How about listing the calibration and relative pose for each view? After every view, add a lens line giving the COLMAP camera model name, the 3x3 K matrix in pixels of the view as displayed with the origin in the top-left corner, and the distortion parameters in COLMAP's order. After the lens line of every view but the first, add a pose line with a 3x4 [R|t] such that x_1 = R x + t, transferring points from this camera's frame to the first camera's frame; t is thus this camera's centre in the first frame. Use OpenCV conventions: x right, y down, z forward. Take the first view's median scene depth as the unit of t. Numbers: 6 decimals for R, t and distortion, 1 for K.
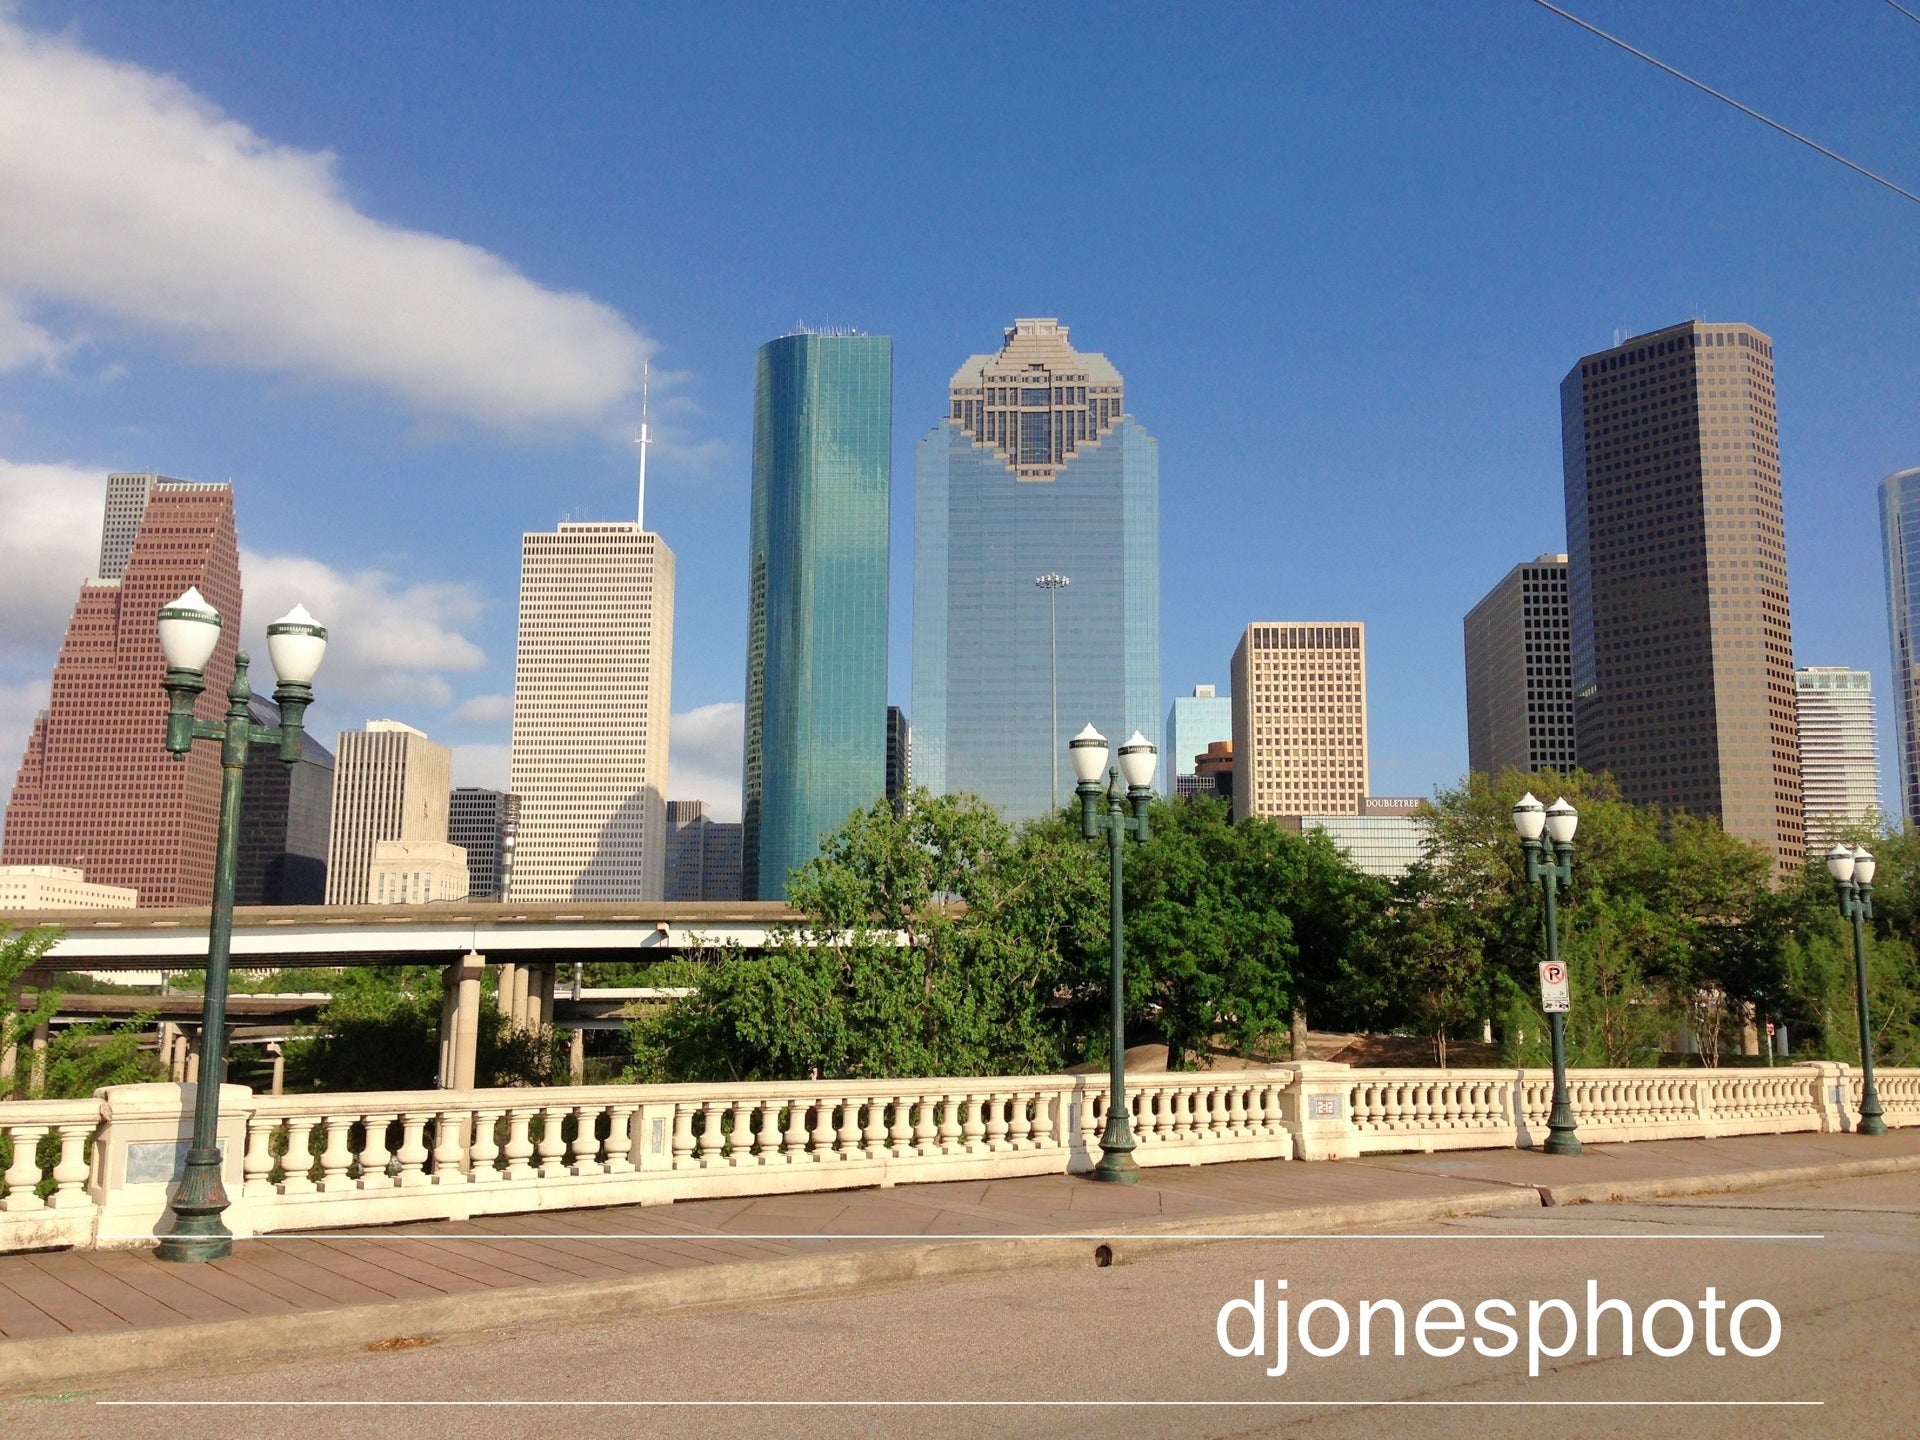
lens RADIAL K [[1626.1, 0, 960.0], [0, 1626.1, 720.0], [0, 0, 1]] dist [0.080501, -0.169688]
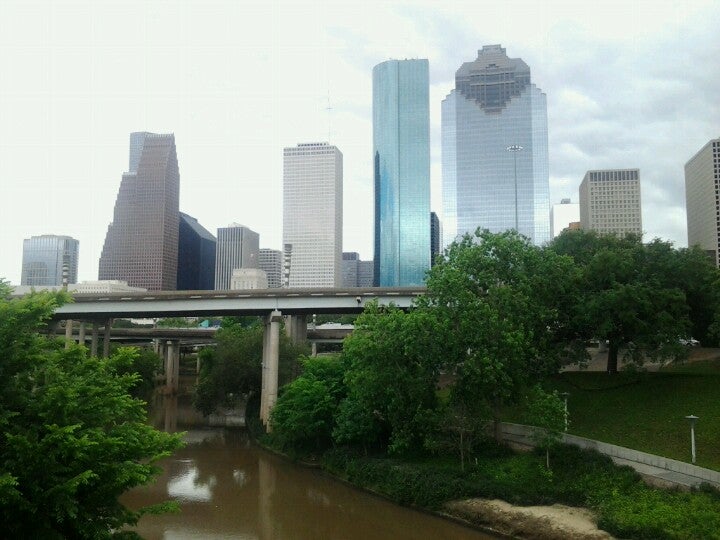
lens RADIAL K [[609.8, 0, 360.0], [0, 609.8, 270.0], [0, 0, 1]] dist [0.080501, -0.169688]
pose [[0.990334, -0.013421, -0.138050, -0.046393], [0.023549, 0.997127, 0.071998, 0.020887], [0.136687, -0.074553, 0.987805, 0.136135]]
